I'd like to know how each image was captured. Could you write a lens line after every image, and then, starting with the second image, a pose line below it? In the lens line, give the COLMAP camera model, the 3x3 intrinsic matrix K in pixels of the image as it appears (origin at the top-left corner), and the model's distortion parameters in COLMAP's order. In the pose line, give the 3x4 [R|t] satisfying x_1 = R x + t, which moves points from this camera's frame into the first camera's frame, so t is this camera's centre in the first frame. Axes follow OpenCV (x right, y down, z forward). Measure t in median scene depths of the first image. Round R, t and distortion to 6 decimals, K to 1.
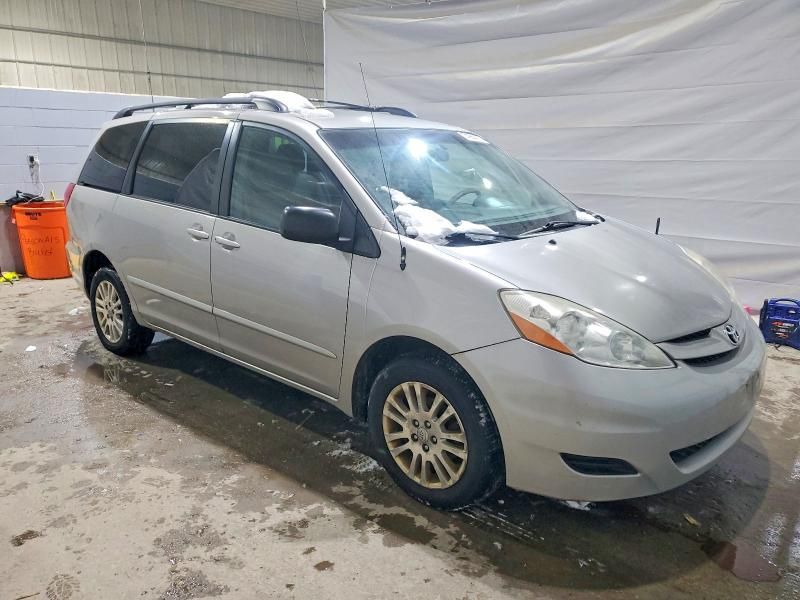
lens RADIAL K [[630.7, 0, 400.0], [0, 630.7, 300.0], [0, 0, 1]] dist [0.015038, 0.006040]
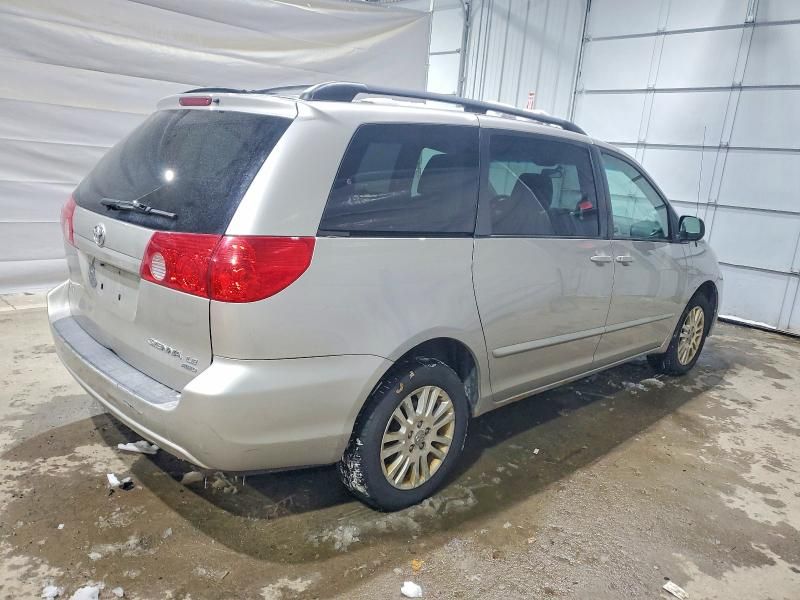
lens RADIAL K [[640.8, 0, 400.0], [0, 640.8, 300.0], [0, 0, 1]] dist [0.057238, -0.001538]
pose [[0.039596, -0.216180, 0.975550, -1.542979], [0.174477, 0.962813, 0.206276, -0.350737], [-0.983865, 0.162043, 0.075842, 1.447327]]
